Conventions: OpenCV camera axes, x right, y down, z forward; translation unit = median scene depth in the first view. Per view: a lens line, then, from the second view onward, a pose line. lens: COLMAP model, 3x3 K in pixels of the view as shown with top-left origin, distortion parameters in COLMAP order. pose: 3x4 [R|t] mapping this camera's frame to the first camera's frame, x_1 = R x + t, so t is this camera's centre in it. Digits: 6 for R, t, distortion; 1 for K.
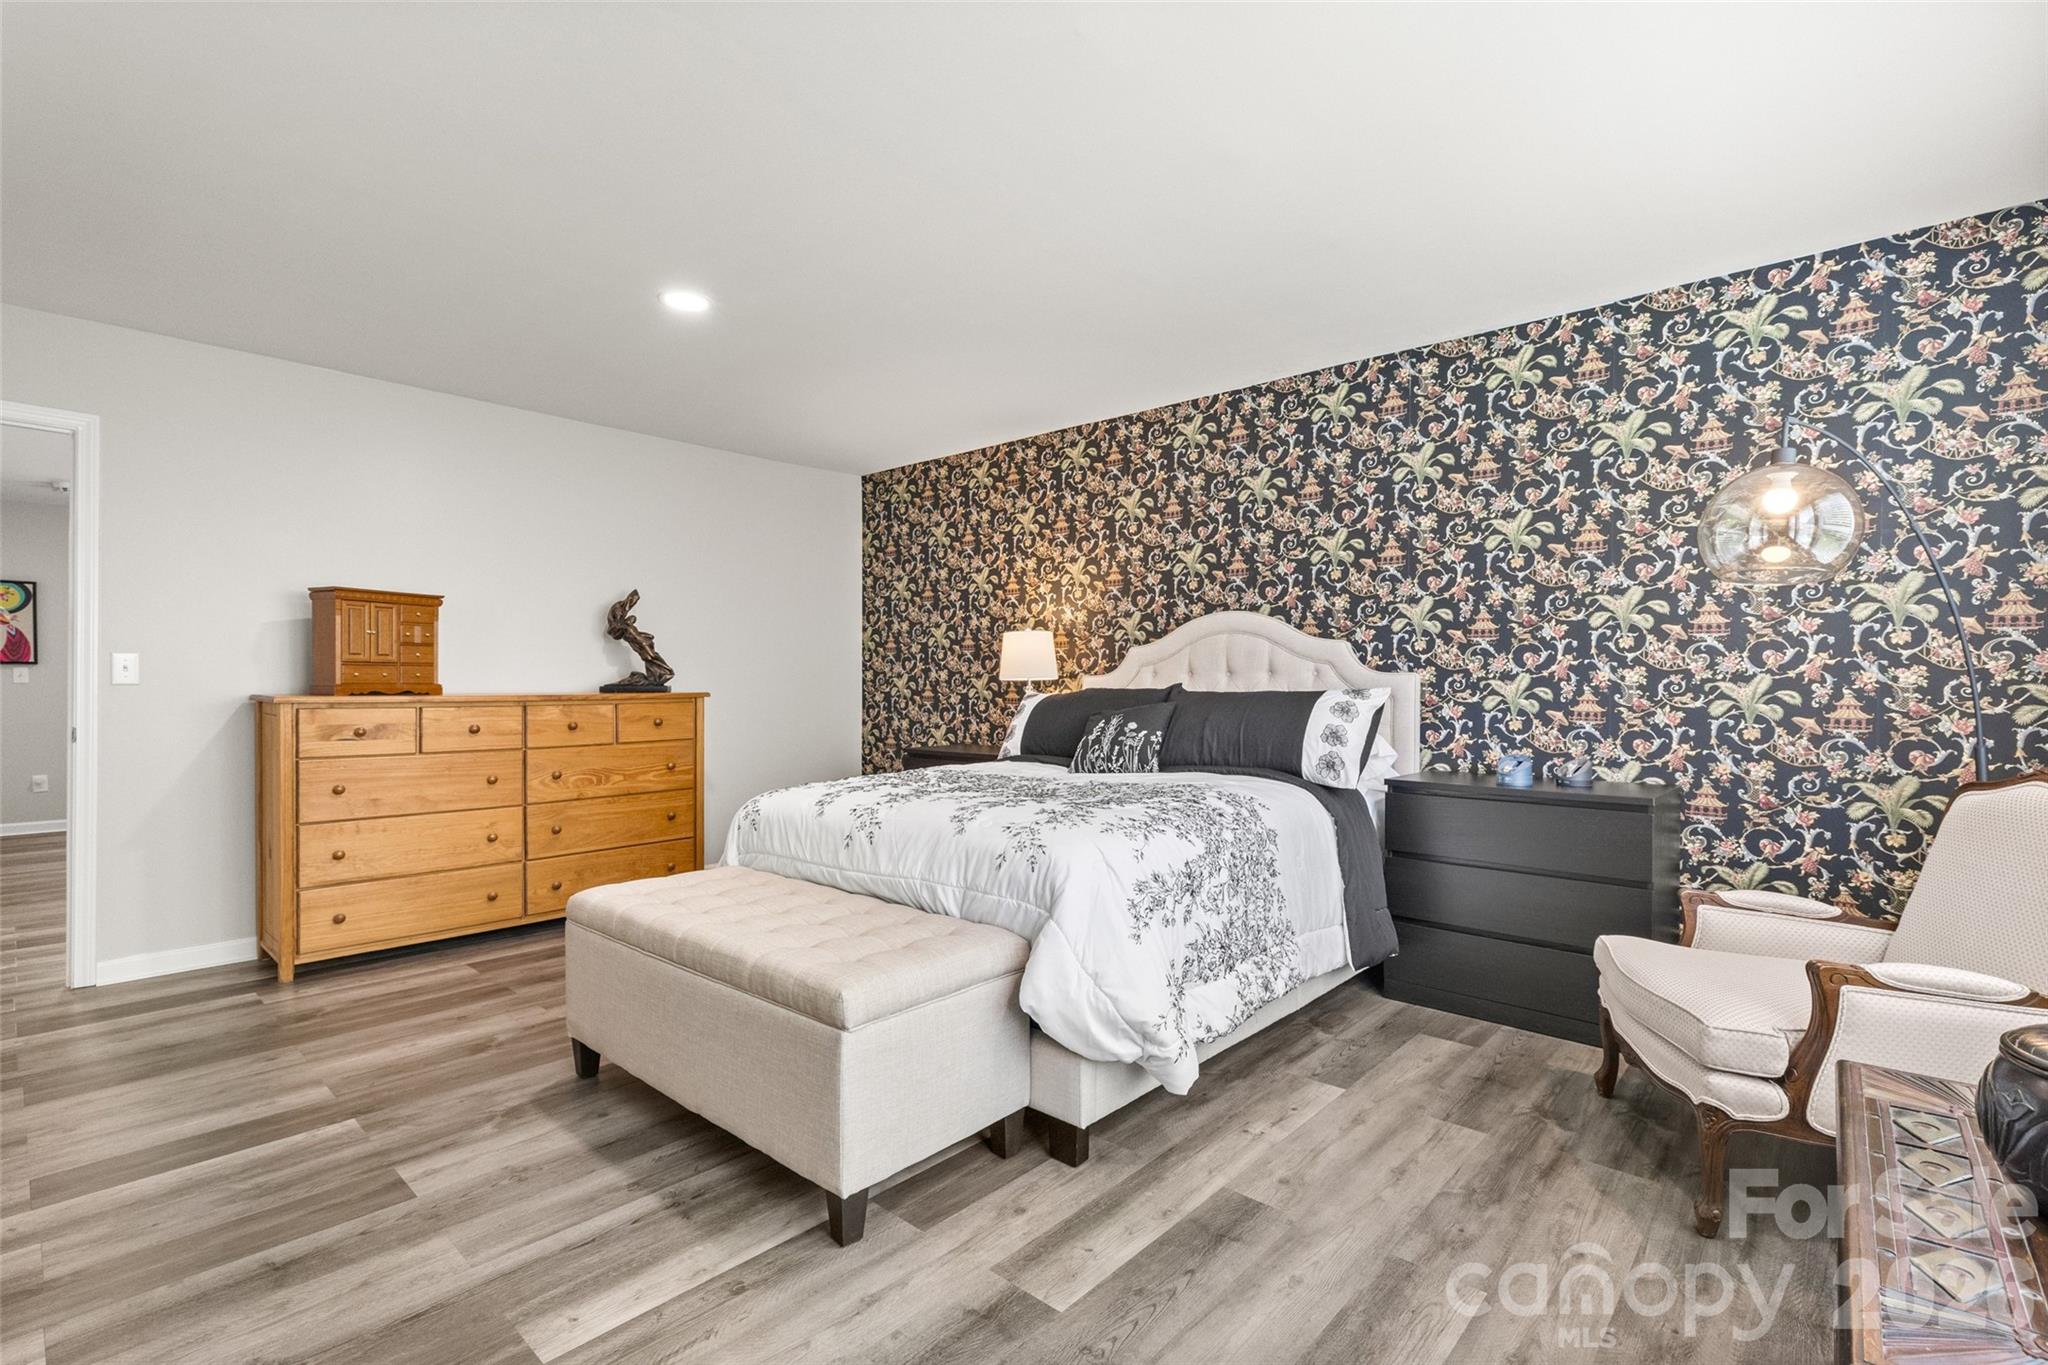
lens RADIAL K [[925.7, 0, 1009.6], [0, 925.7, 687.3], [0, 0, 1]] dist [-0.008983, 0.001917]
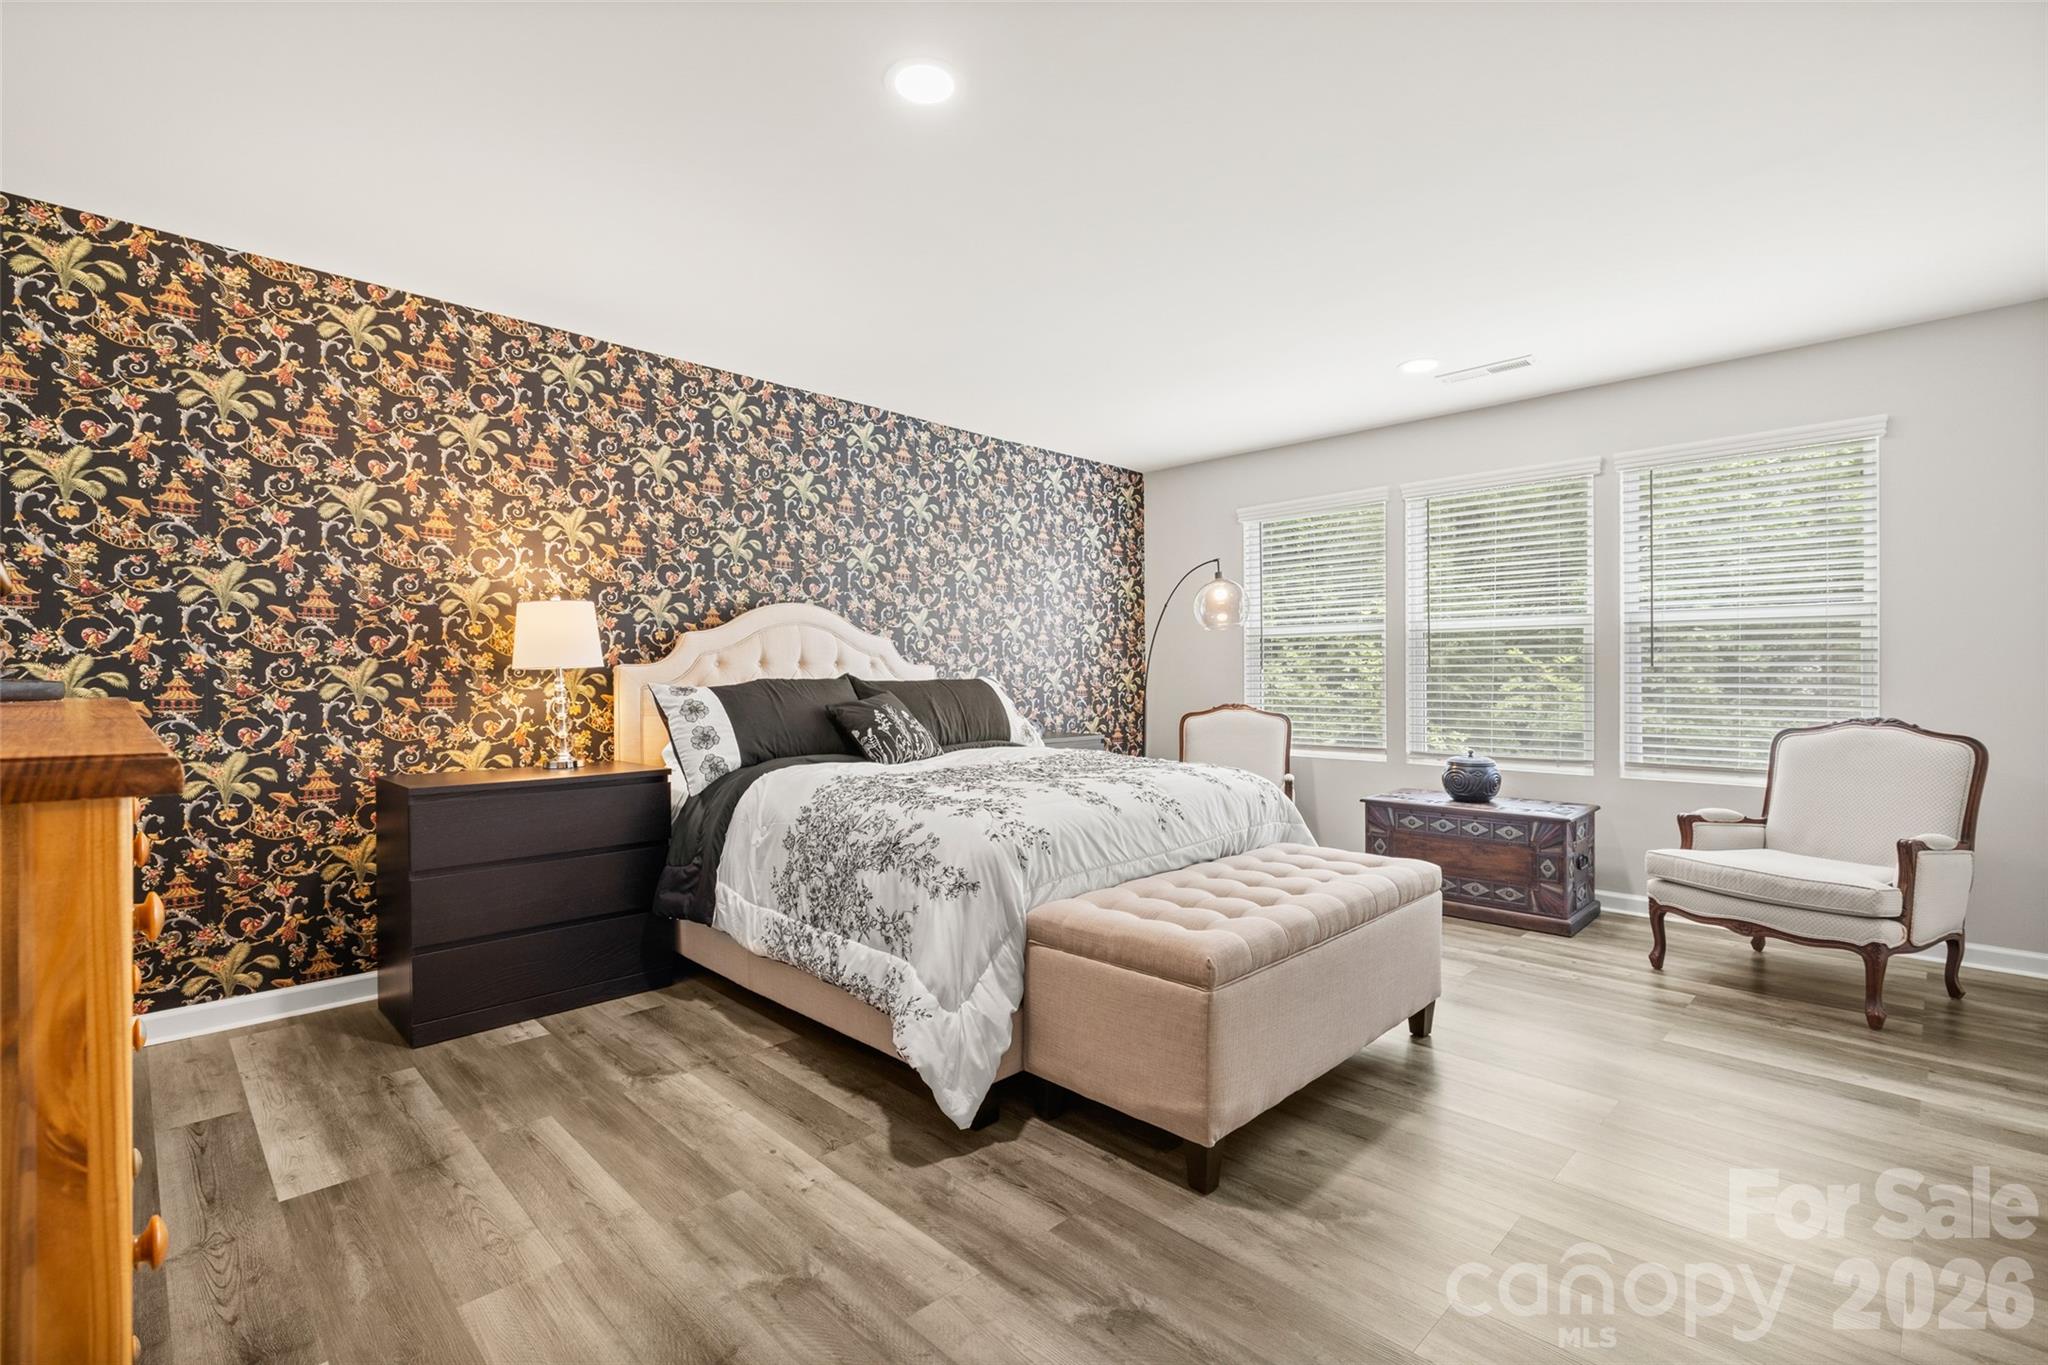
lens RADIAL K [[925.7, 0, 1009.9], [0, 925.7, 679.8], [0, 0, 1]] dist [-0.008983, 0.001917]
pose [[0.058924, -0.012469, 0.998185, -0.335268], [0.000190, 0.999922, 0.012479, -0.004379], [-0.998262, -0.000546, 0.058922, 0.303463]]
